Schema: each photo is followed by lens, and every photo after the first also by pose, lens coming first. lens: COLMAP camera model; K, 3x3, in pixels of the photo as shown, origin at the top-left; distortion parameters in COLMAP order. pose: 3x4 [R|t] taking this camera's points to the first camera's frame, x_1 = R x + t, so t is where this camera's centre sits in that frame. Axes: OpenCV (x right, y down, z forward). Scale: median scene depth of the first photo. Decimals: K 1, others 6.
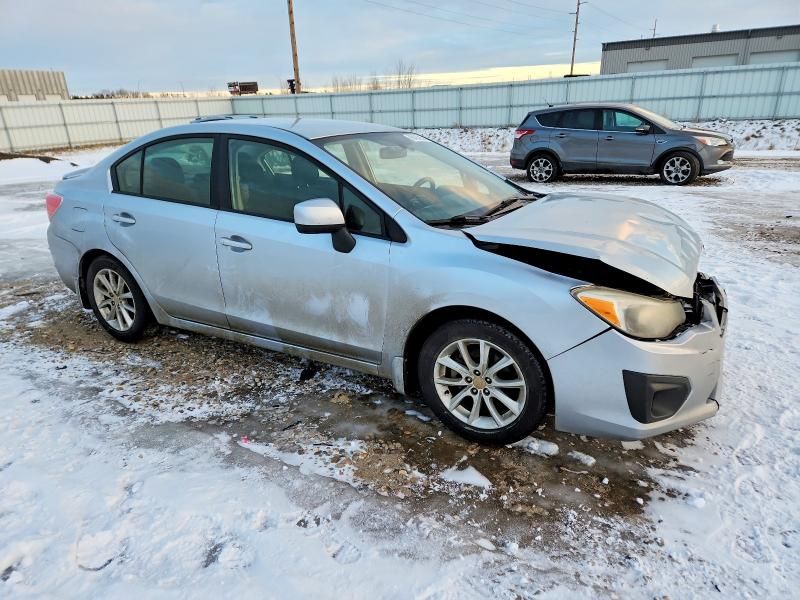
lens RADIAL K [[558.0, 0, 377.8], [0, 558.0, 294.1], [0, 0, 1]] dist [0.046098, -0.035042]
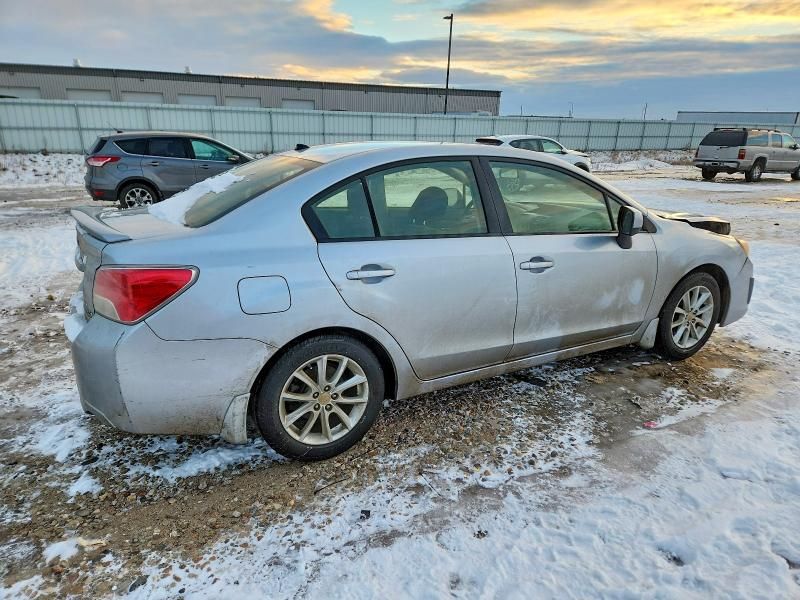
lens RADIAL K [[558.0, 0, 402.2], [0, 558.0, 305.3], [0, 0, 1]] dist [0.046098, -0.035042]
pose [[0.480979, -0.214866, 0.849995, -0.339538], [0.243932, 0.964019, 0.105658, -0.051026], [-0.842114, 0.156522, 0.516086, 0.197251]]
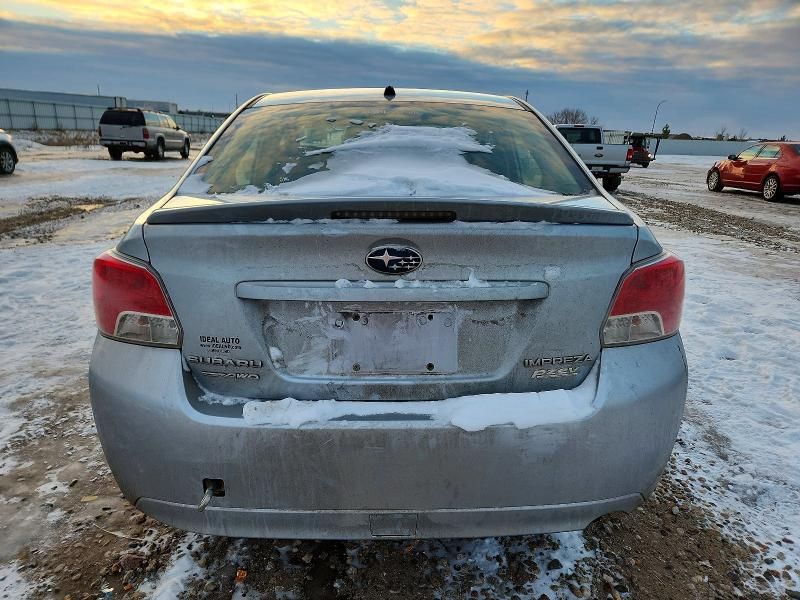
lens RADIAL K [[558.0, 0, 399.8], [0, 558.0, 299.9], [0, 0, 1]] dist [0.046098, -0.035042]
pose [[-0.585577, -0.210886, 0.782704, -0.286074], [0.238334, 0.878099, 0.414897, -0.124778], [-0.774788, 0.429500, -0.463933, 0.487485]]
